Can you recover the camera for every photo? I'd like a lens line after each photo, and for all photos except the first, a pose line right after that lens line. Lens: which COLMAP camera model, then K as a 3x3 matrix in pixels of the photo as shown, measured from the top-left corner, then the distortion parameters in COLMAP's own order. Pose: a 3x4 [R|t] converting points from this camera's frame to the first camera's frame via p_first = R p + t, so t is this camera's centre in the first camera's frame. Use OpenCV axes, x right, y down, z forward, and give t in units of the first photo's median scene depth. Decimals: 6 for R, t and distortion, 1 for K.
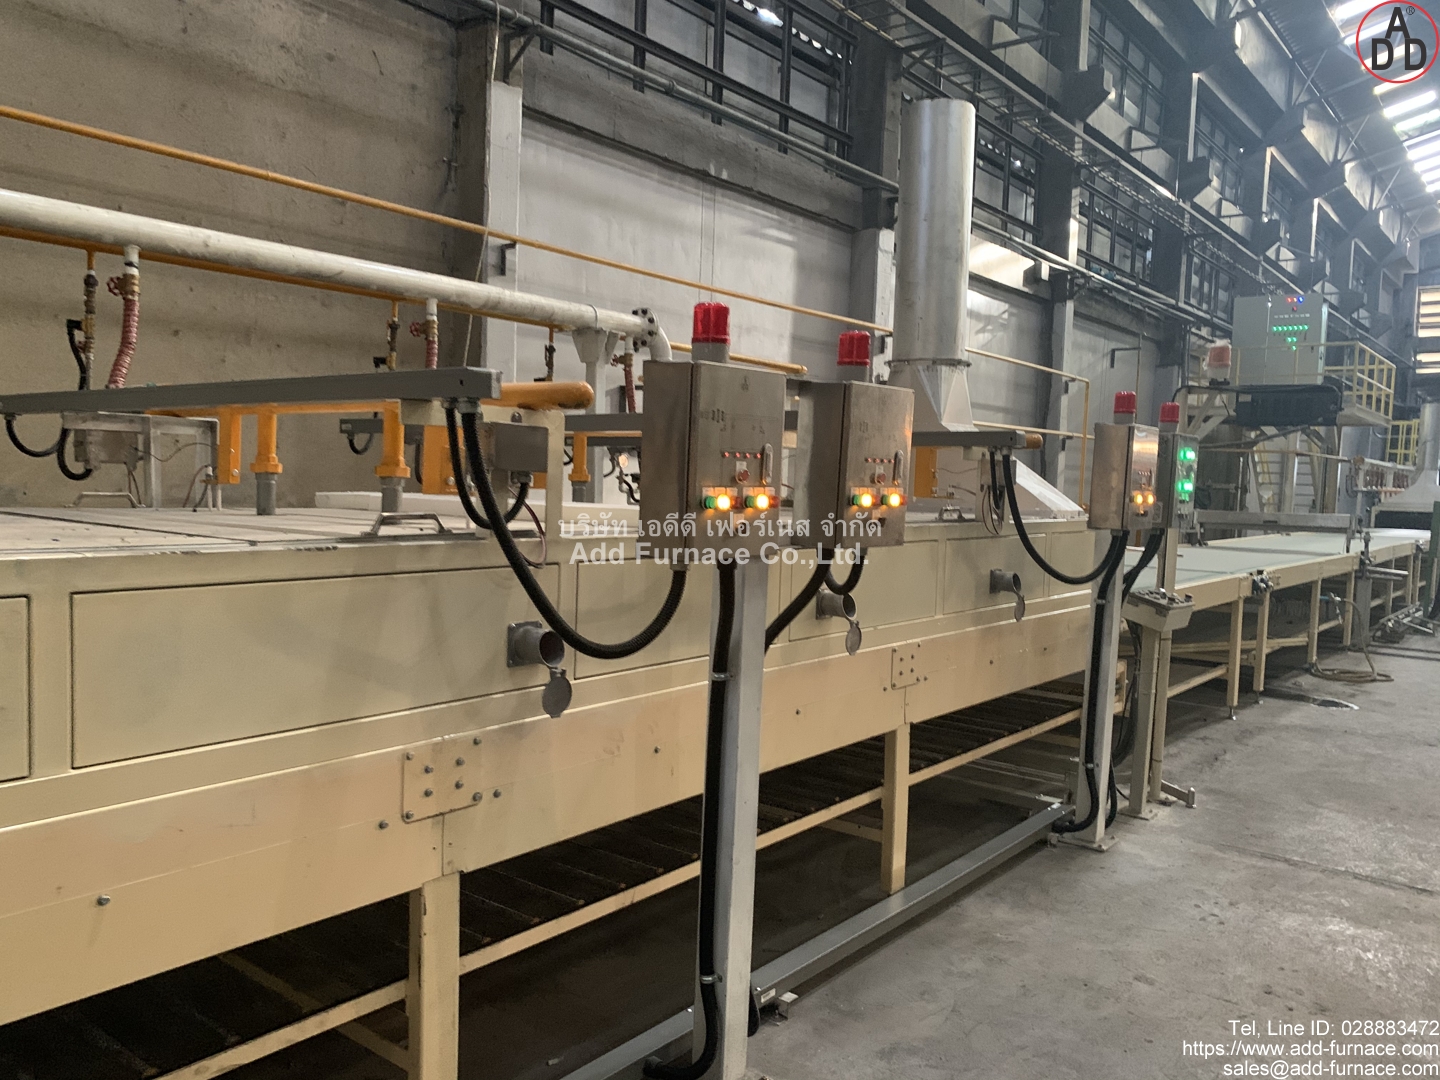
lens RADIAL K [[1113.1, 0, 715.5], [0, 1113.1, 540.6], [0, 0, 1]] dist [0.004979, -0.008022]
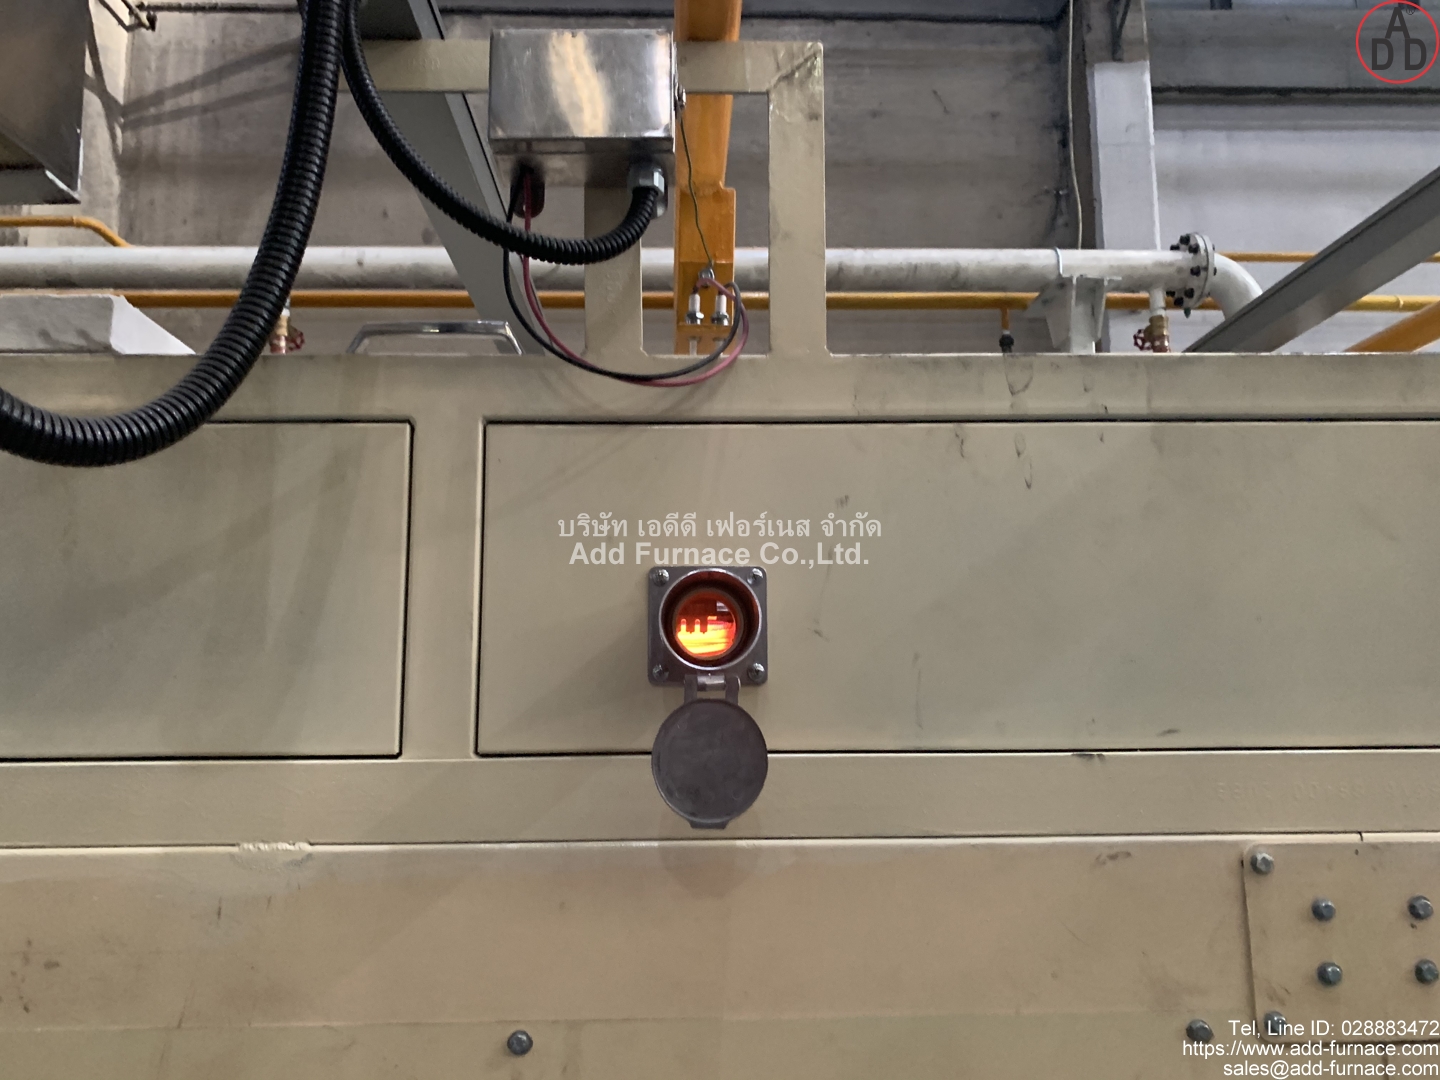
lens RADIAL K [[1086.4, 0, 713.5], [0, 1086.4, 537.8], [0, 0, 1]] dist [0.032263, -0.000428]
pose [[0.648354, -0.141411, -0.748091, 0.127330], [-0.008403, 0.981210, -0.192760, 0.036336], [0.761293, 0.131263, 0.634983, 0.360195]]
